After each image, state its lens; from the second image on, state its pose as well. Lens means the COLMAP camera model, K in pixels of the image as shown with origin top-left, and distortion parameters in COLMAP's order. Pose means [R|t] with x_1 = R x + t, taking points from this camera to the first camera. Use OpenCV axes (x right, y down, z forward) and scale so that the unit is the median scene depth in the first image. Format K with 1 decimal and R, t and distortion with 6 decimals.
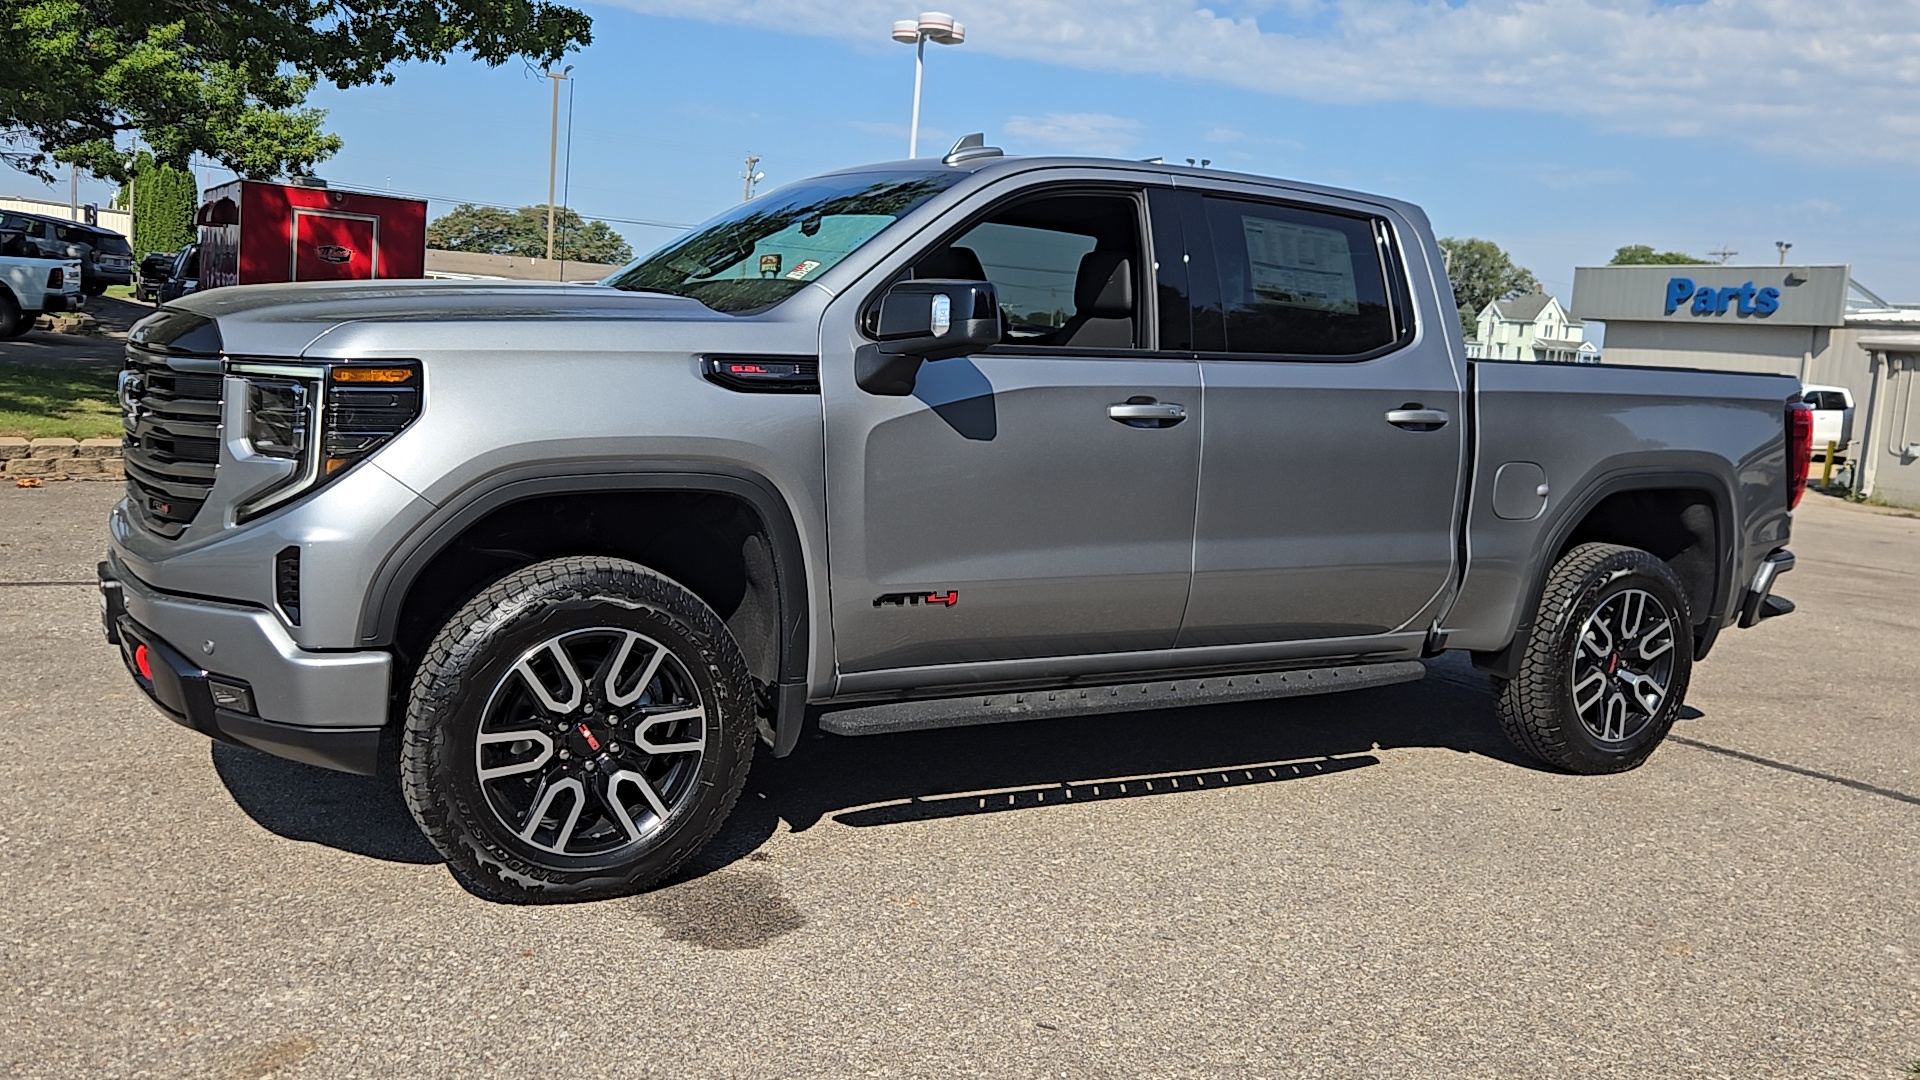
lens RADIAL K [[1605.7, 0, 953.8], [0, 1605.7, 535.3], [0, 0, 1]] dist [0.012339, -0.019405]
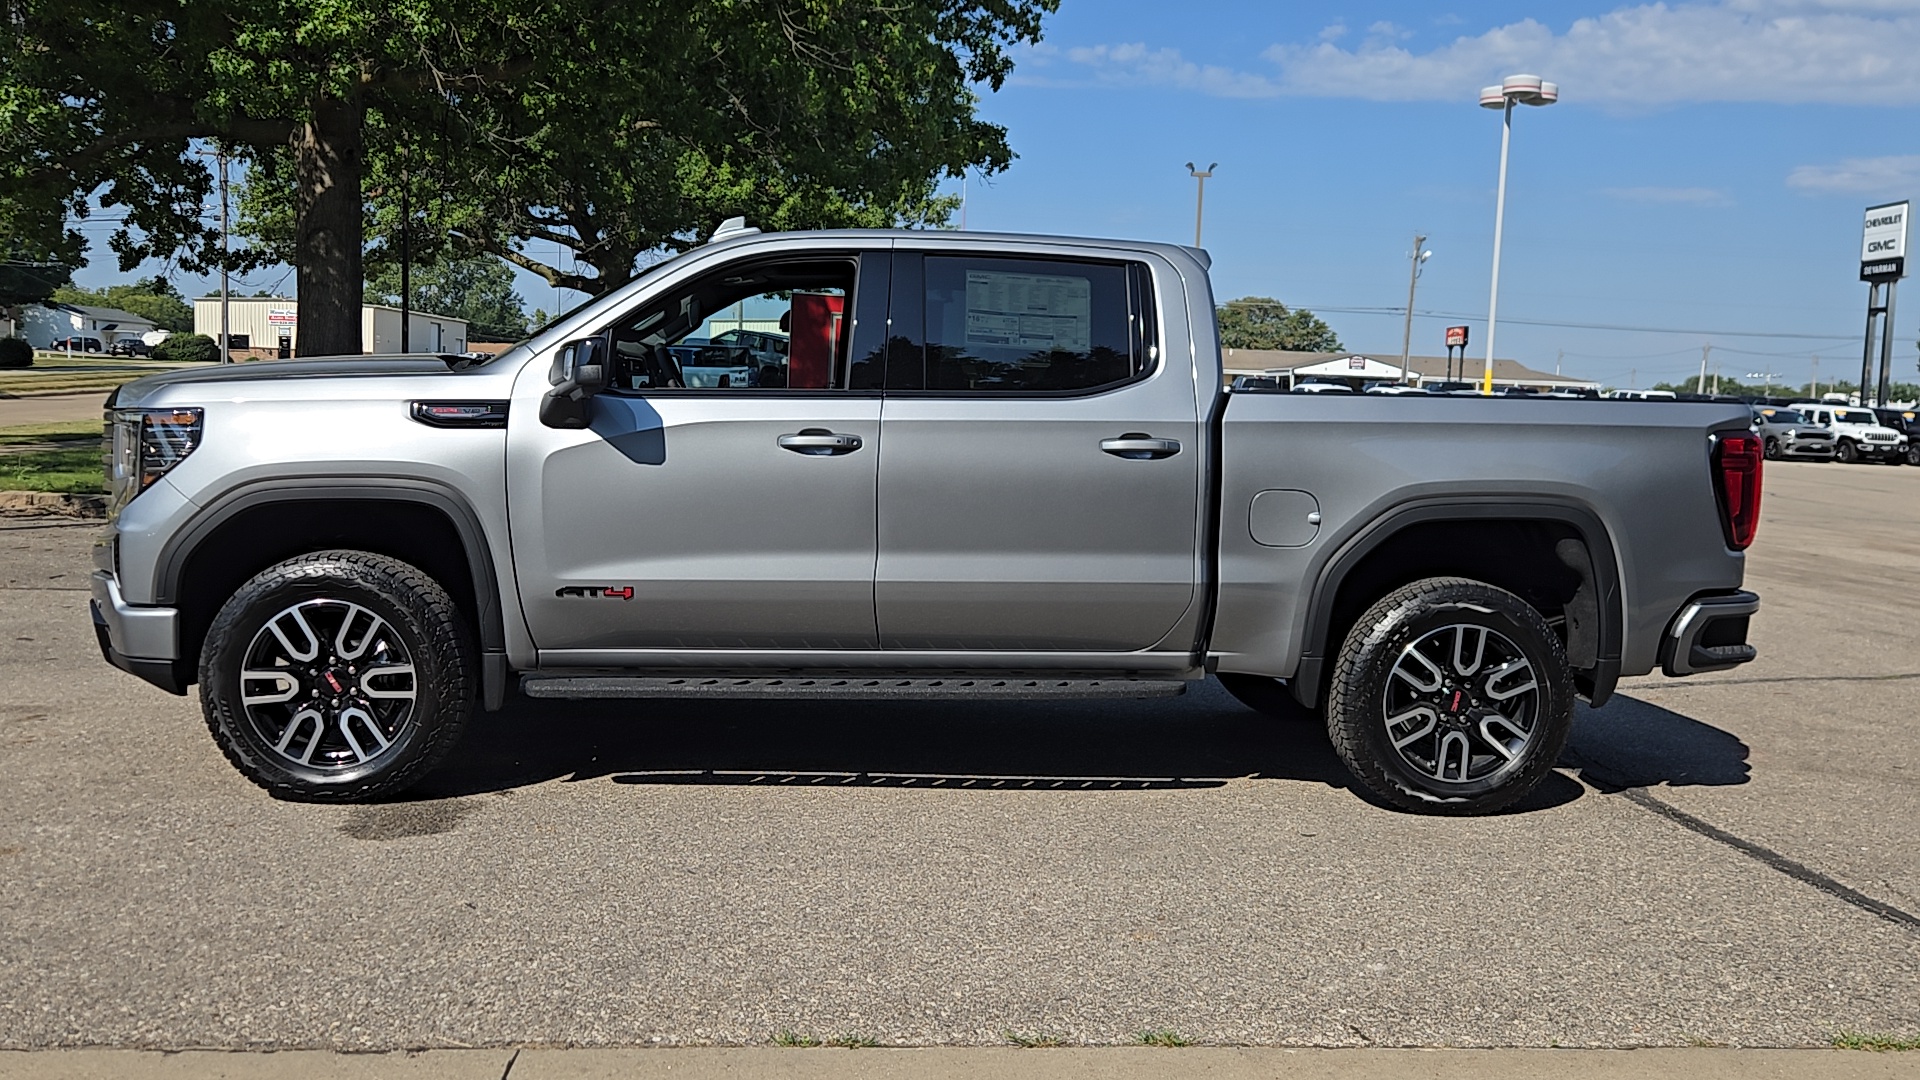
lens RADIAL K [[1605.7, 0, 953.8], [0, 1605.7, 535.3], [0, 0, 1]] dist [0.012339, -0.019405]
pose [[0.902038, 0.003975, -0.431638, 0.639301], [-0.027359, 0.998473, -0.047982, 0.039926], [0.430788, 0.055091, 0.900770, -0.008320]]
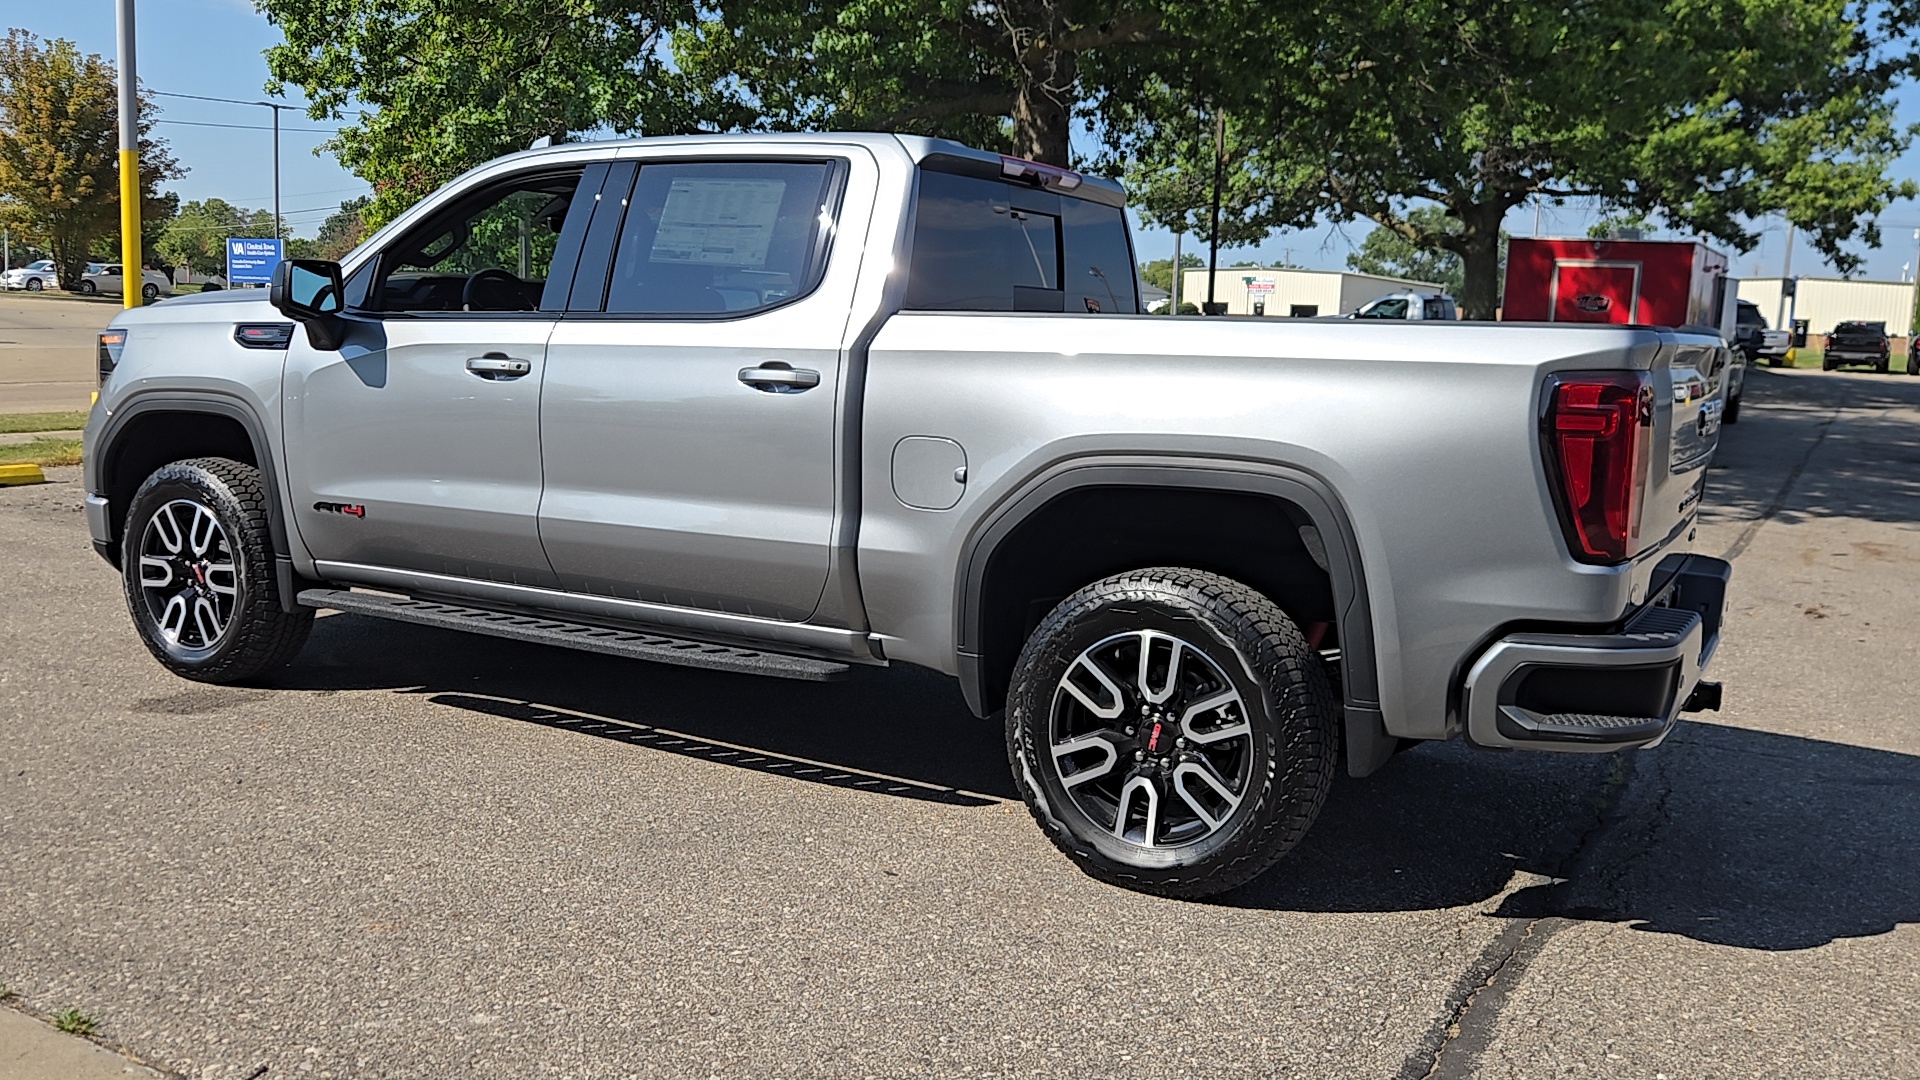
lens RADIAL K [[1612.4, 0, 951.8], [0, 1612.4, 534.4], [0, 0, 1]] dist [0.001524, -0.012701]
pose [[0.491477, 0.066770, -0.868327, 1.123022], [-0.110132, 0.993817, 0.014085, -0.010276], [0.863899, 0.088708, 0.495792, 0.651372]]
